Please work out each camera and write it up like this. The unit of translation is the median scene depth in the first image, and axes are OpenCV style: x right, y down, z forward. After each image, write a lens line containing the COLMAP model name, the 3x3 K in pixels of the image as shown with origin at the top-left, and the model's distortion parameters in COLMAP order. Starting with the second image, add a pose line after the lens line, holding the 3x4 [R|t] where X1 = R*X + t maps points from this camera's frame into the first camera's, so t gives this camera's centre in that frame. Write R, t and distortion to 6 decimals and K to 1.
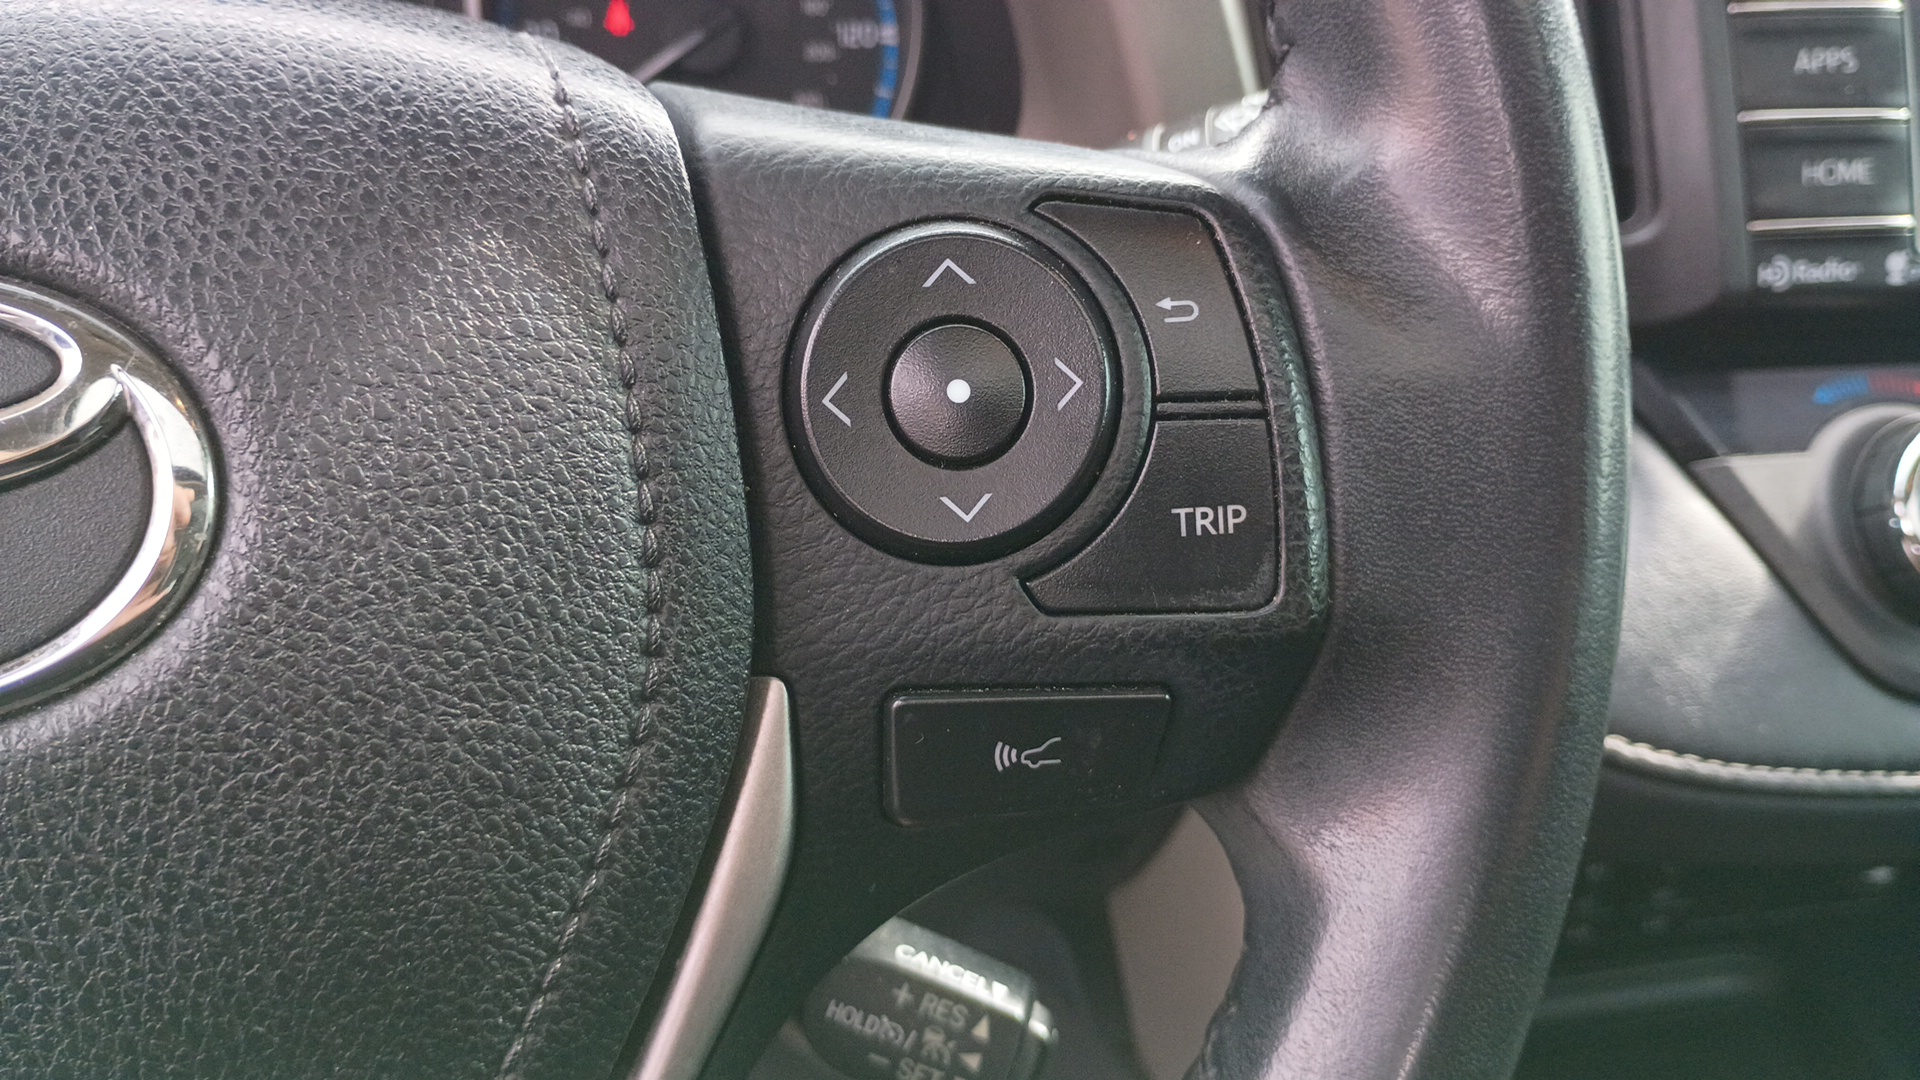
lens RADIAL K [[1660.4, 0, 989.3], [0, 1660.4, 534.1], [0, 0, 1]] dist [0.046047, -0.102347]
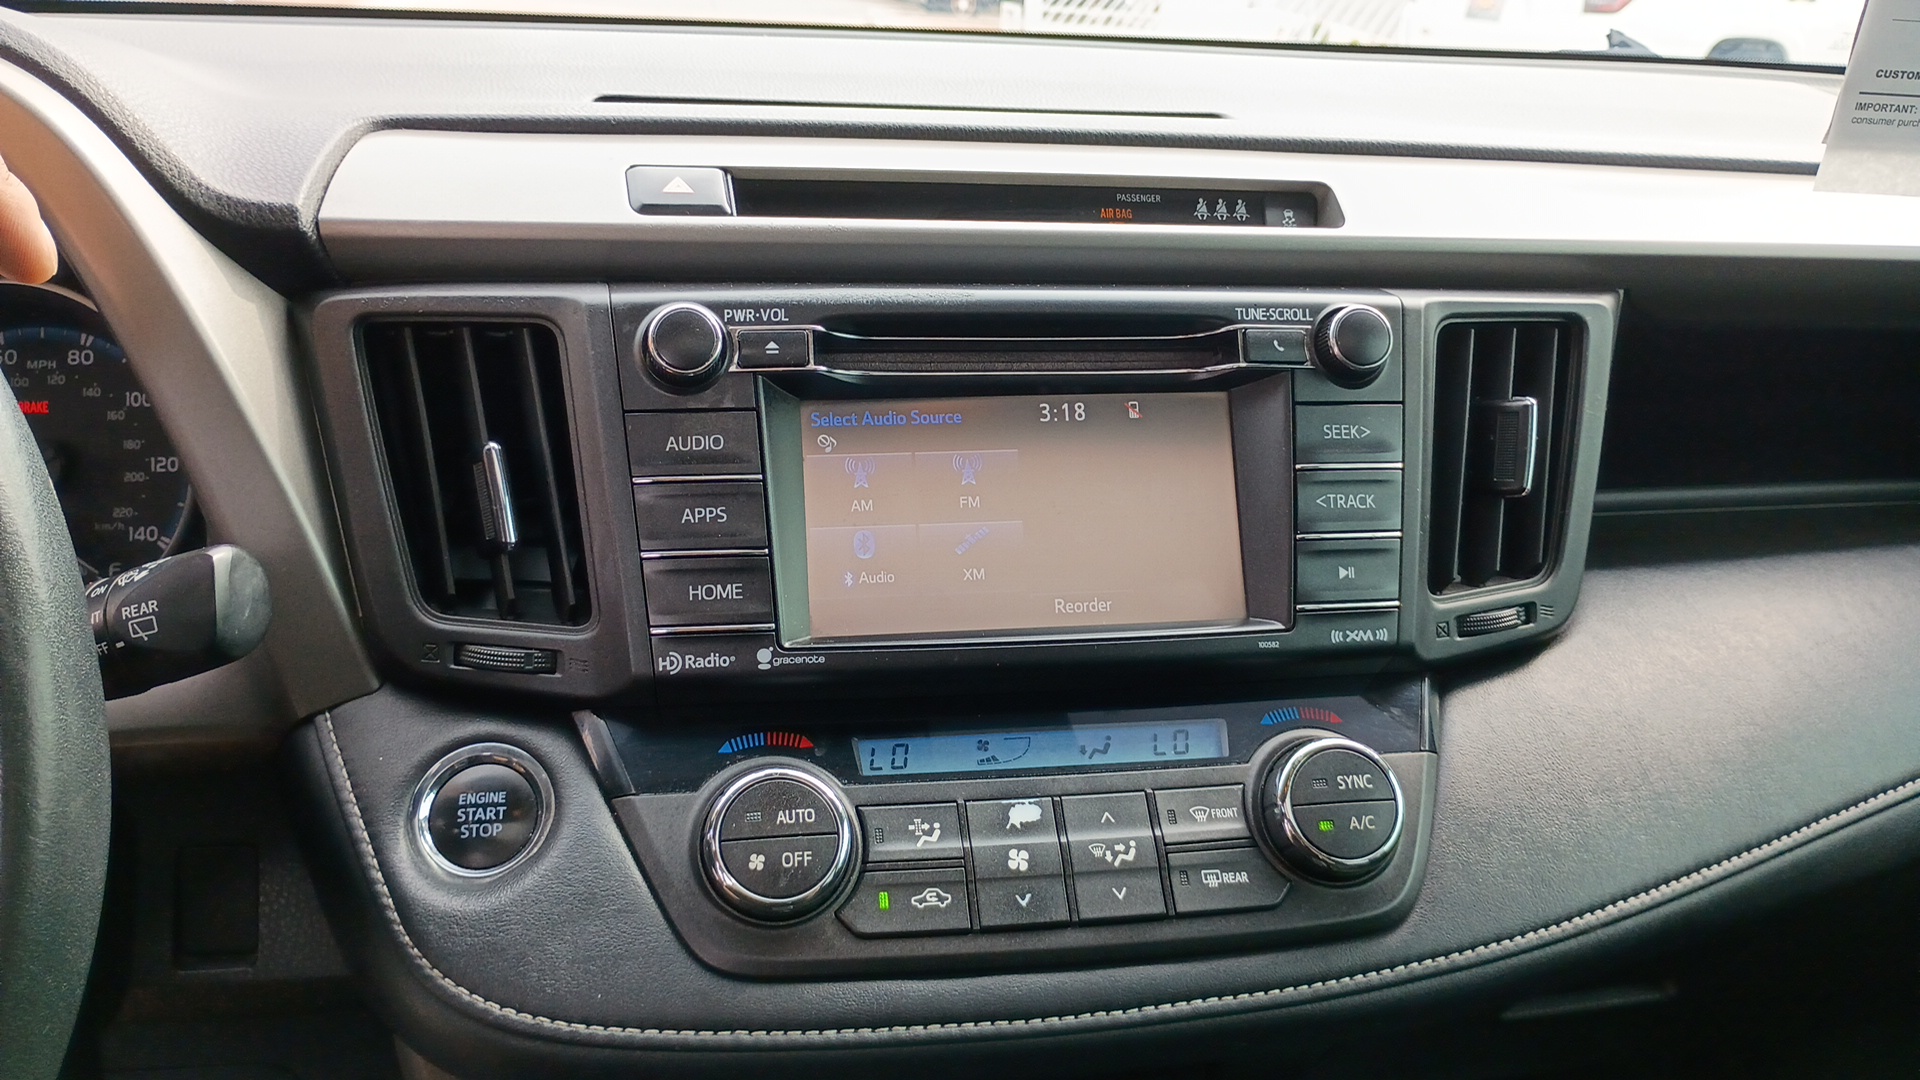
lens RADIAL K [[1587.9, 0, 960.0], [0, 1587.9, 540.0], [0, 0, 1]] dist [0.054614, -0.079229]
pose [[0.999446, 0.010045, -0.031722, 1.392978], [-0.014820, 0.987945, -0.154095, -0.101063], [0.029792, 0.154480, 0.987547, -0.622377]]
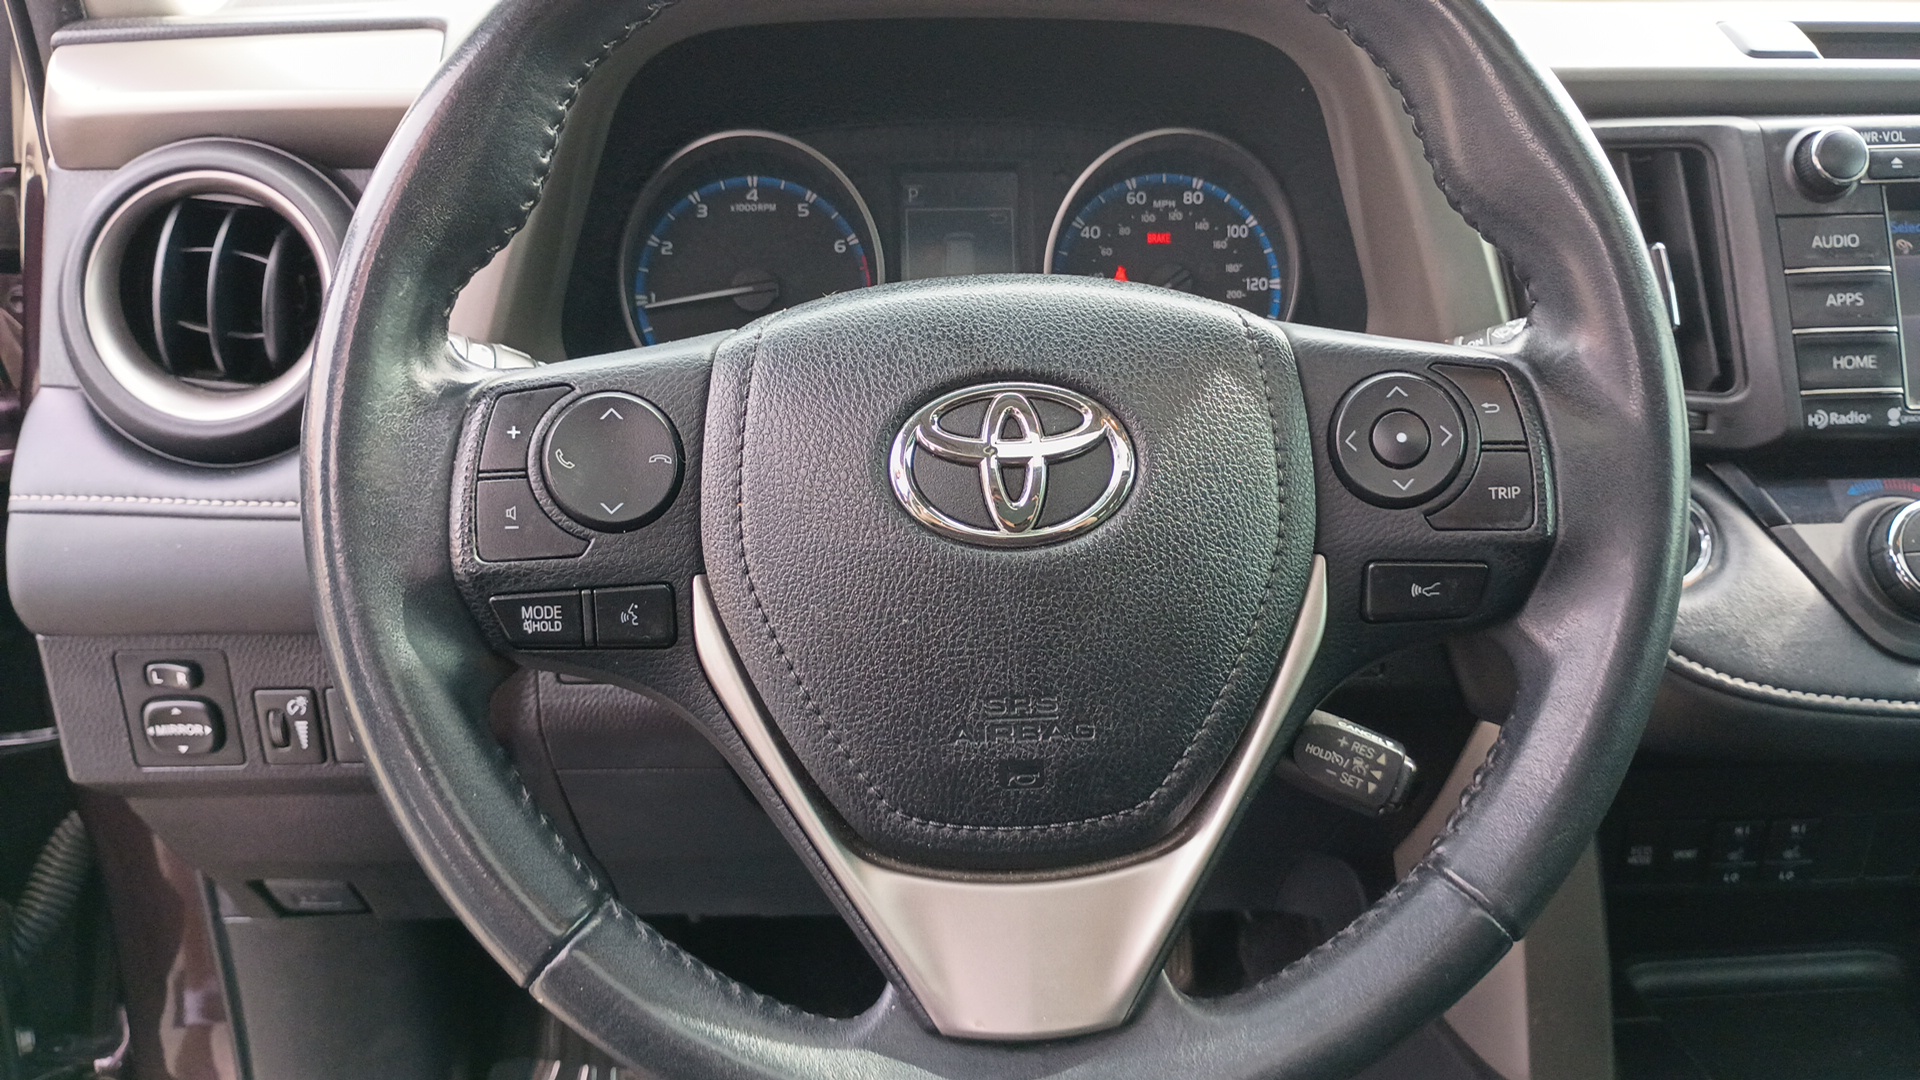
lens RADIAL K [[1603.8, 0, 975.4], [0, 1603.8, 536.3], [0, 0, 1]] dist [0.048408, -0.091708]
pose [[0.990225, 0.018037, -0.138309, -0.304549], [-0.034383, 0.992570, -0.116718, 0.353525], [0.135176, 0.120333, 0.983487, -1.403152]]
